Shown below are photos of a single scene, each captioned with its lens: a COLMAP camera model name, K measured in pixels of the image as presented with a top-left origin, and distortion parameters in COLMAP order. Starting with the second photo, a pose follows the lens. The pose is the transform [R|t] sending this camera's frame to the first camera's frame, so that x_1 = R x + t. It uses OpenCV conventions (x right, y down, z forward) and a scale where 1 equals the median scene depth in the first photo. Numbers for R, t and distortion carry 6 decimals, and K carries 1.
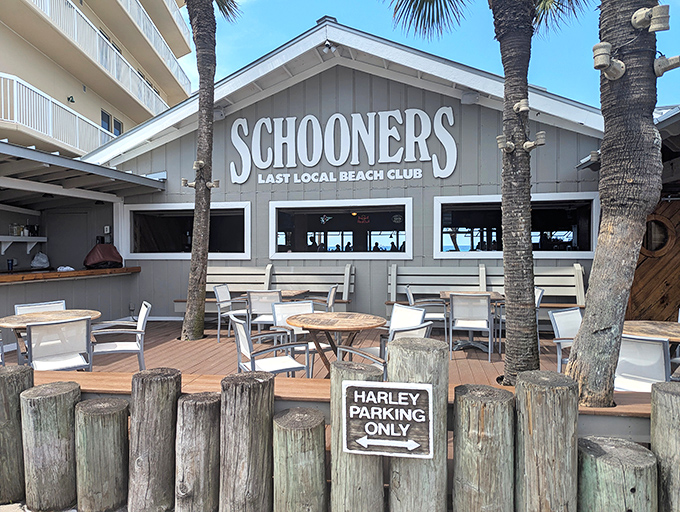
lens RADIAL K [[476.0, 0, 324.9], [0, 476.0, 253.4], [0, 0, 1]] dist [0.056486, 0.000803]
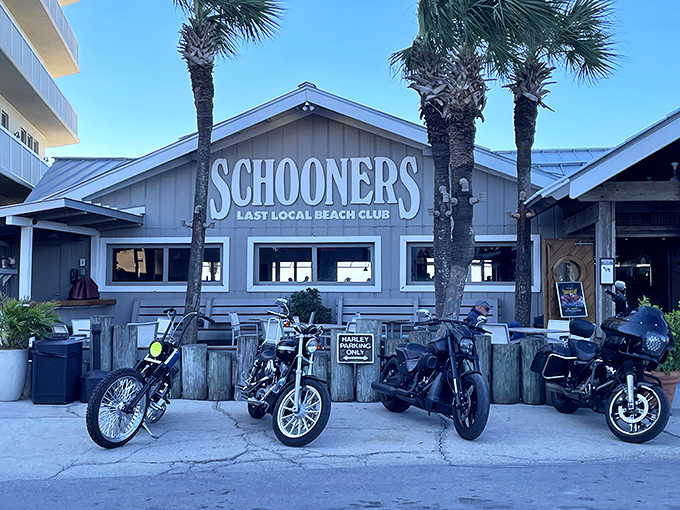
lens RADIAL K [[1081.5, 0, 340.2], [0, 1081.5, 254.7], [0, 0, 1]] dist [0.050531, 0.000000]
pose [[0.994257, 0.008657, 0.106666, -0.173889], [-0.003705, 0.998910, -0.046538, 0.042213], [-0.106953, 0.045876, 0.993205, -1.445488]]
